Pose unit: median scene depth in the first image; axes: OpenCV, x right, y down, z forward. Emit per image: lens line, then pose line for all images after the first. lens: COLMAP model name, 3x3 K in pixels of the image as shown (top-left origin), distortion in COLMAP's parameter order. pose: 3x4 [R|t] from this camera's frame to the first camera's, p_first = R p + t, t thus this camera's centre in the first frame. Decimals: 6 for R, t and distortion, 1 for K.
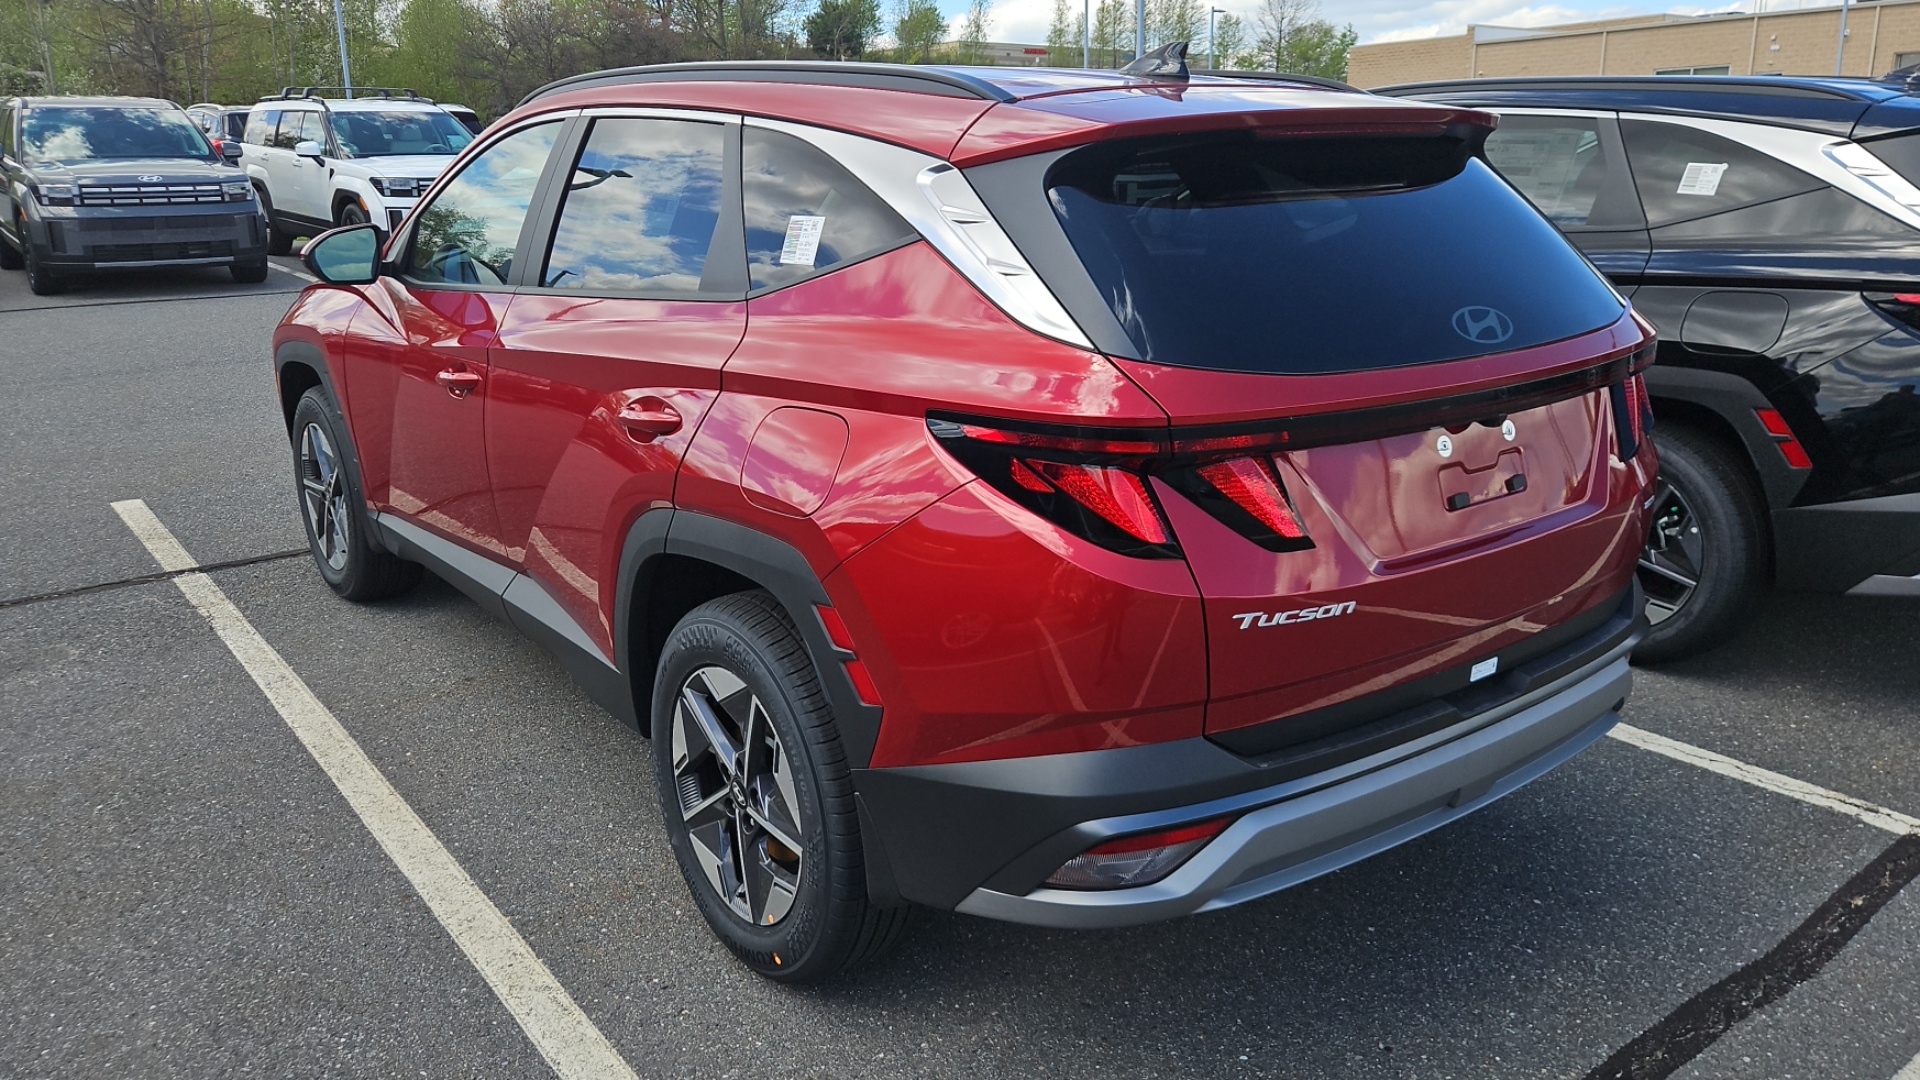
lens RADIAL K [[1485.1, 0, 960.0], [0, 1485.1, 540.0], [0, 0, 1]] dist [0.048577, -0.002427]
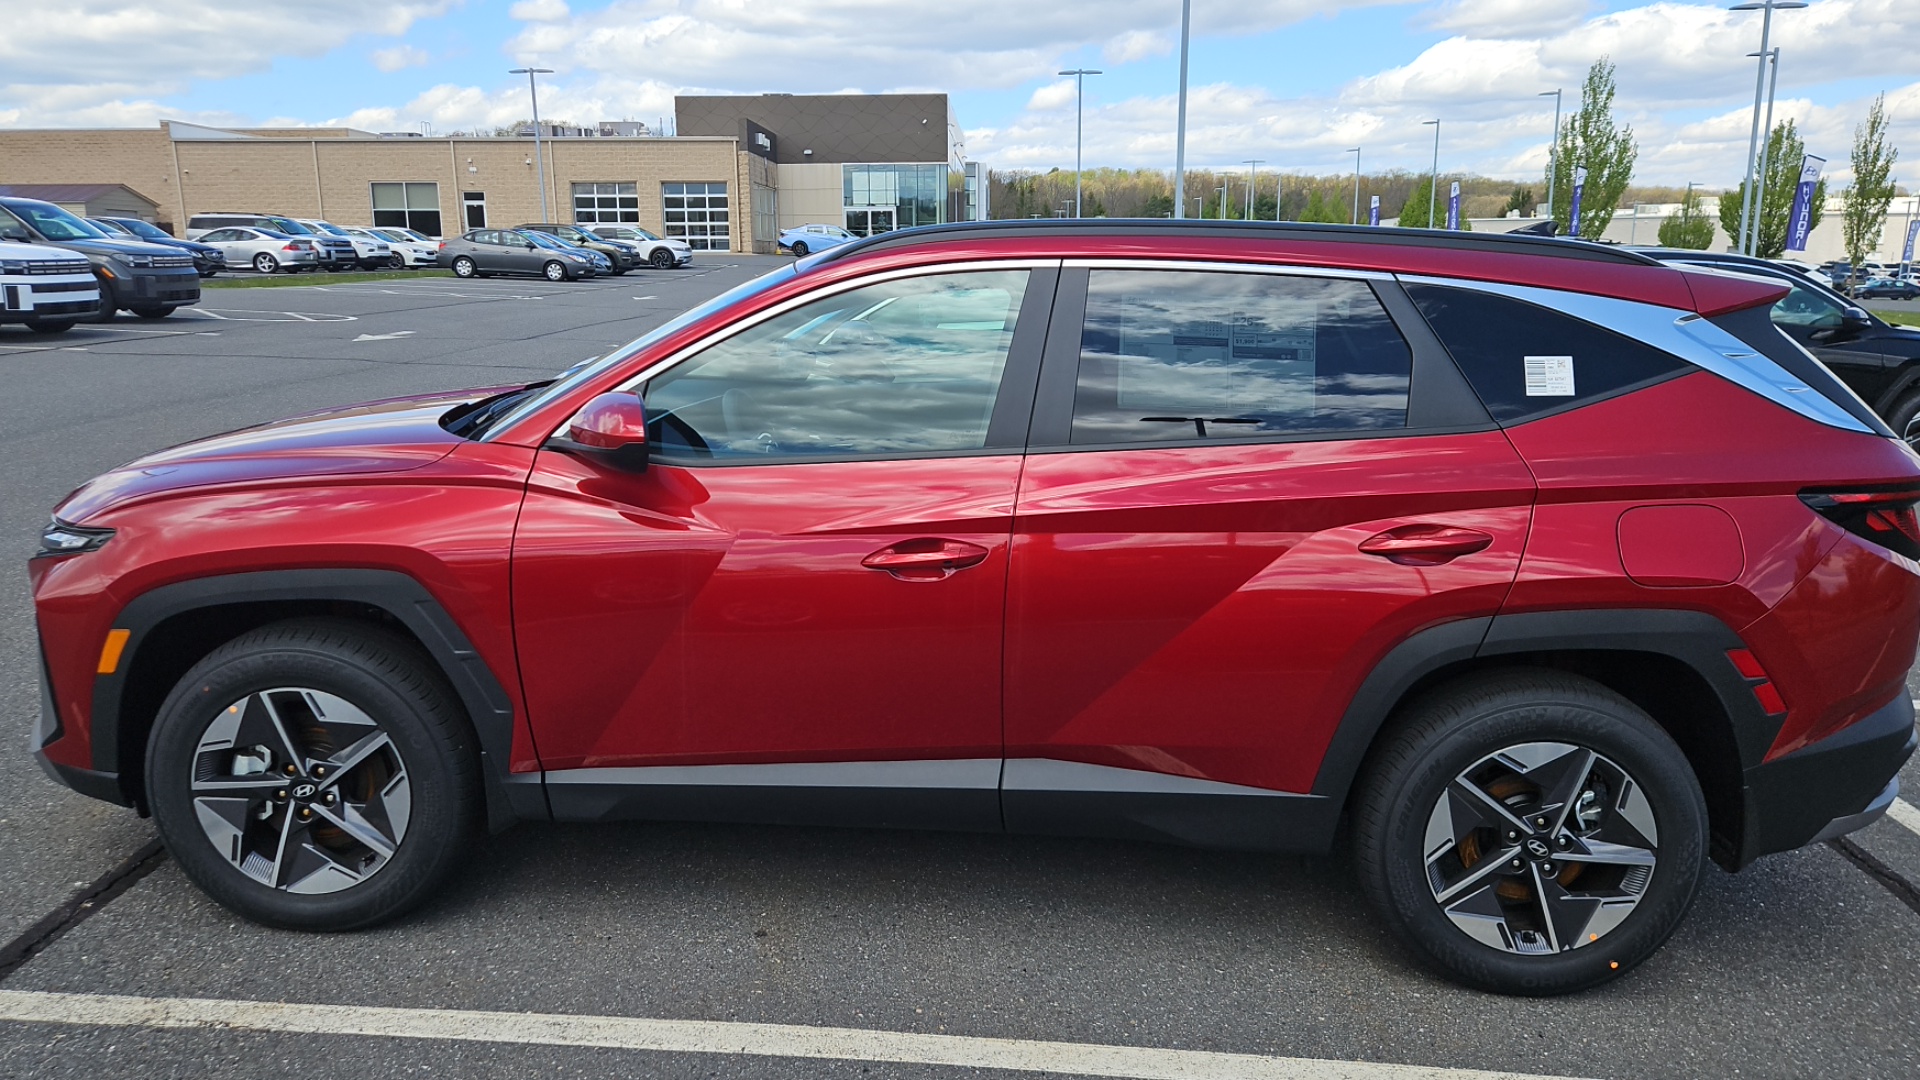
lens RADIAL K [[1485.1, 0, 960.0], [0, 1485.1, 540.0], [0, 0, 1]] dist [0.048577, -0.002427]
pose [[0.621403, -0.138078, 0.771228, -0.918932], [0.185823, 0.982236, 0.026133, -0.127585], [-0.761136, 0.127073, 0.636022, 0.399653]]
